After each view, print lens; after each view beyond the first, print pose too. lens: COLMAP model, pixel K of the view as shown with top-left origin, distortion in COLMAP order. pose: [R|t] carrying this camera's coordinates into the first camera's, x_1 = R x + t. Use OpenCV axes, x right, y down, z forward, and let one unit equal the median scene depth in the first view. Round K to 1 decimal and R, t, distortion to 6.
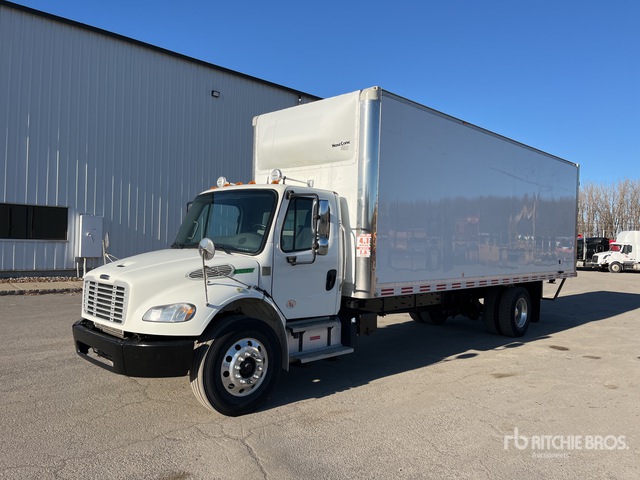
lens RADIAL K [[477.9, 0, 321.3], [0, 477.9, 239.3], [0, 0, 1]] dist [0.003752, 0.000274]
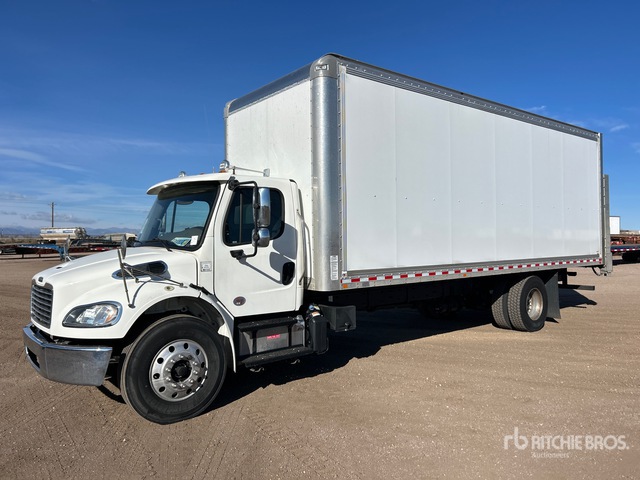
lens RADIAL K [[477.9, 0, 321.3], [0, 477.9, 239.3], [0, 0, 1]] dist [0.003752, 0.000274]
pose [[0.993049, -0.044953, -0.108780, 0.219421], [0.046651, 0.998825, 0.013112, 0.010711], [0.108063, -0.018095, 0.993979, 0.089526]]
